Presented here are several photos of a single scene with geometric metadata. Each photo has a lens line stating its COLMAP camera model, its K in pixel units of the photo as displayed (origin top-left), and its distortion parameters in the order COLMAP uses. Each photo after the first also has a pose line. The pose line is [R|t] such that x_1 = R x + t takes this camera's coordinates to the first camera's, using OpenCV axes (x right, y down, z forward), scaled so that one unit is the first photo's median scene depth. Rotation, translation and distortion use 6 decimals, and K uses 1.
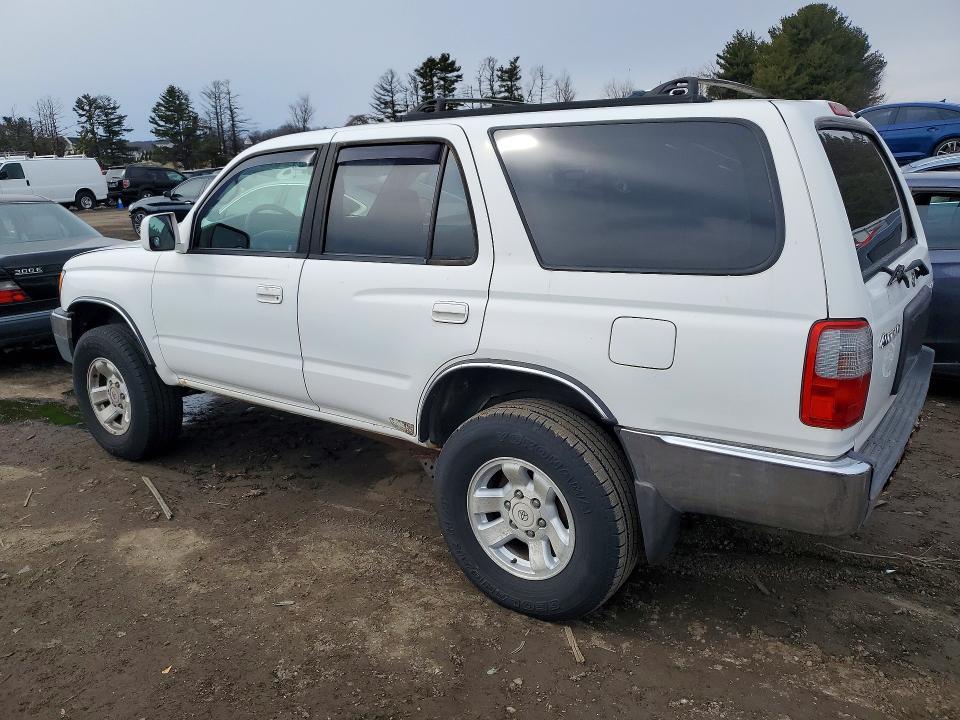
lens RADIAL K [[731.0, 0, 493.7], [0, 731.0, 359.1], [0, 0, 1]] dist [-0.010209, 0.016207]
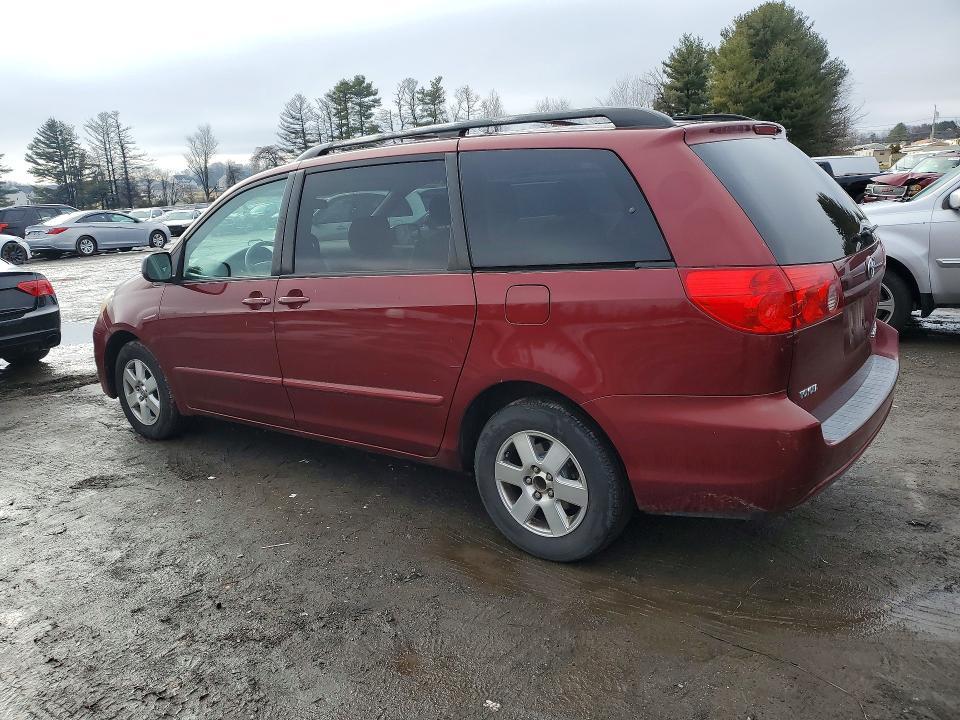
lens RADIAL K [[708.6, 0, 497.1], [0, 708.6, 354.4], [0, 0, 1]] dist [-0.012093, 0.007503]
pose [[0.996810, -0.044445, 0.066284, 0.028967], [0.047051, 0.998158, -0.038297, -0.035972], [-0.064460, 0.041294, 0.997066, 0.136868]]
